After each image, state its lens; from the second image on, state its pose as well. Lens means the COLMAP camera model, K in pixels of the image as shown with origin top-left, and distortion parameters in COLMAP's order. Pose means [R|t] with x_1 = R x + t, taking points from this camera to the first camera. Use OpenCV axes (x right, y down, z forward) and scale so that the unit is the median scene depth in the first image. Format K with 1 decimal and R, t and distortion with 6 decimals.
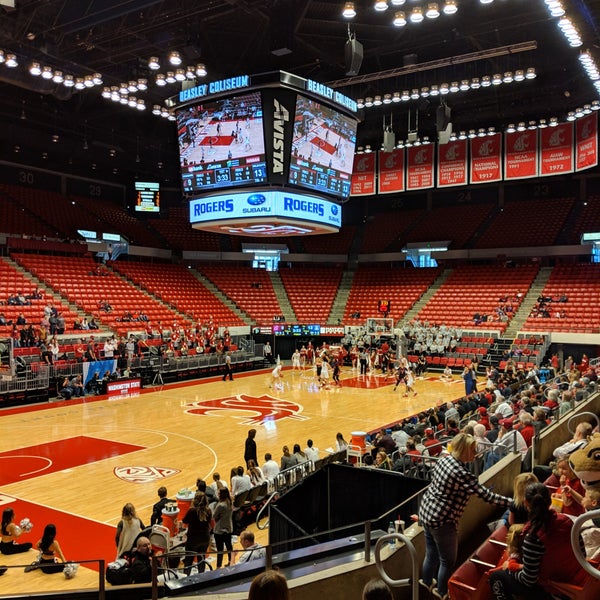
lens RADIAL K [[645.2, 0, 304.9], [0, 645.2, 314.3], [0, 0, 1]] dist [0.036082, 0.000000]
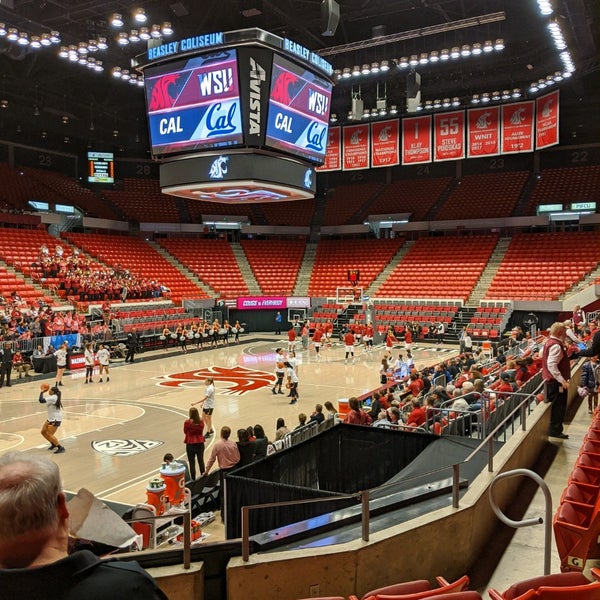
lens RADIAL K [[645.2, 0, 315.8], [0, 645.2, 297.9], [0, 0, 1]] dist [0.036082, 0.000000]
pose [[0.995986, -0.011694, 0.088743, -0.025581], [0.010731, 0.999878, 0.011316, 0.010312], [-0.088865, -0.010318, 0.995990, 0.015672]]
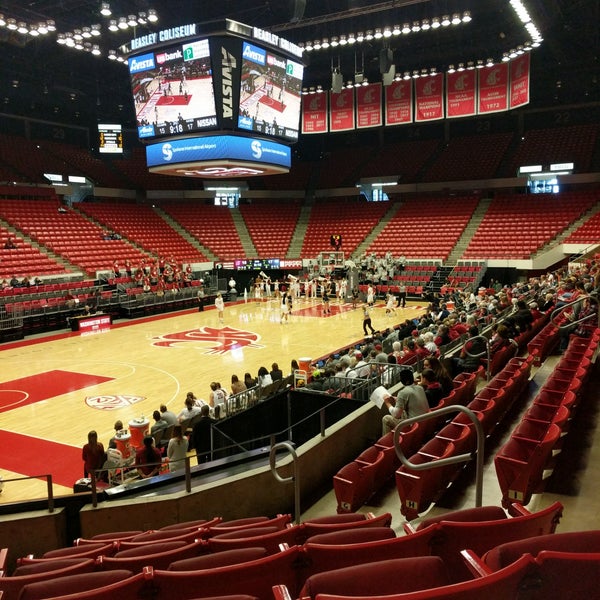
lens RADIAL K [[609.2, 0, 304.0], [0, 609.2, 304.3], [0, 0, 1]] dist [0.004519, 0.000000]
pose [[0.998181, -0.032437, 0.050813, 0.014414], [0.027484, 0.995069, 0.095303, -0.004922], [-0.053654, -0.093733, 0.994151, -0.017944]]
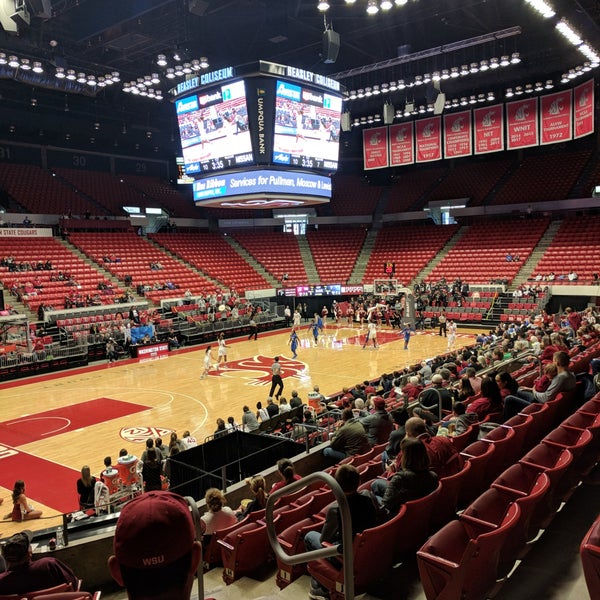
lens RADIAL K [[609.2, 0, 298.9], [0, 609.2, 300.2], [0, 0, 1]] dist [0.004519, 0.000000]
pose [[0.994550, -0.033773, -0.098637, 0.074234], [0.039048, 0.997881, 0.052048, -0.018876], [0.096670, -0.055616, 0.993761, -0.028906]]
